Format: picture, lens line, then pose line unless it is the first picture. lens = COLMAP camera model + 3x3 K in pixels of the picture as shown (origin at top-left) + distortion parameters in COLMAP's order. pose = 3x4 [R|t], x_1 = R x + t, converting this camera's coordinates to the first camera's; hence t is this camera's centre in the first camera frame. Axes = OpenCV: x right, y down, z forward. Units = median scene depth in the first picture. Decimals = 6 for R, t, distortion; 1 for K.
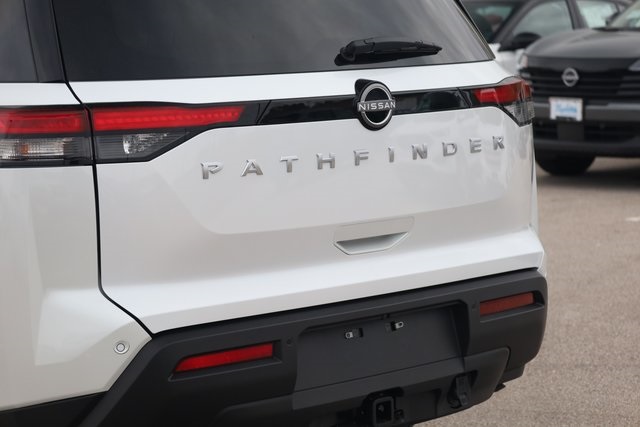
lens RADIAL K [[1926.8, 0, 321.1], [0, 1926.8, 218.1], [0, 0, 1]] dist [-0.005183, 0.000000]
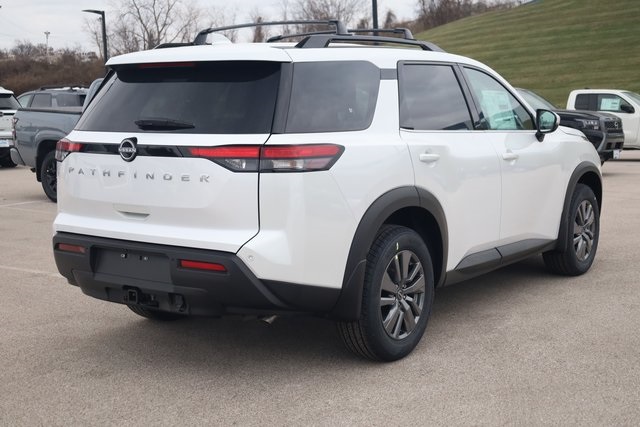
lens RADIAL K [[984.9, 0, 320.5], [0, 984.9, 212.8], [0, 0, 1]] dist [0.042251, 0.000000]
pose [[0.128183, 0.132575, -0.982849, 1.137168], [-0.101272, 0.987594, 0.120007, -0.143157], [0.986566, 0.084152, 0.140019, 1.078610]]
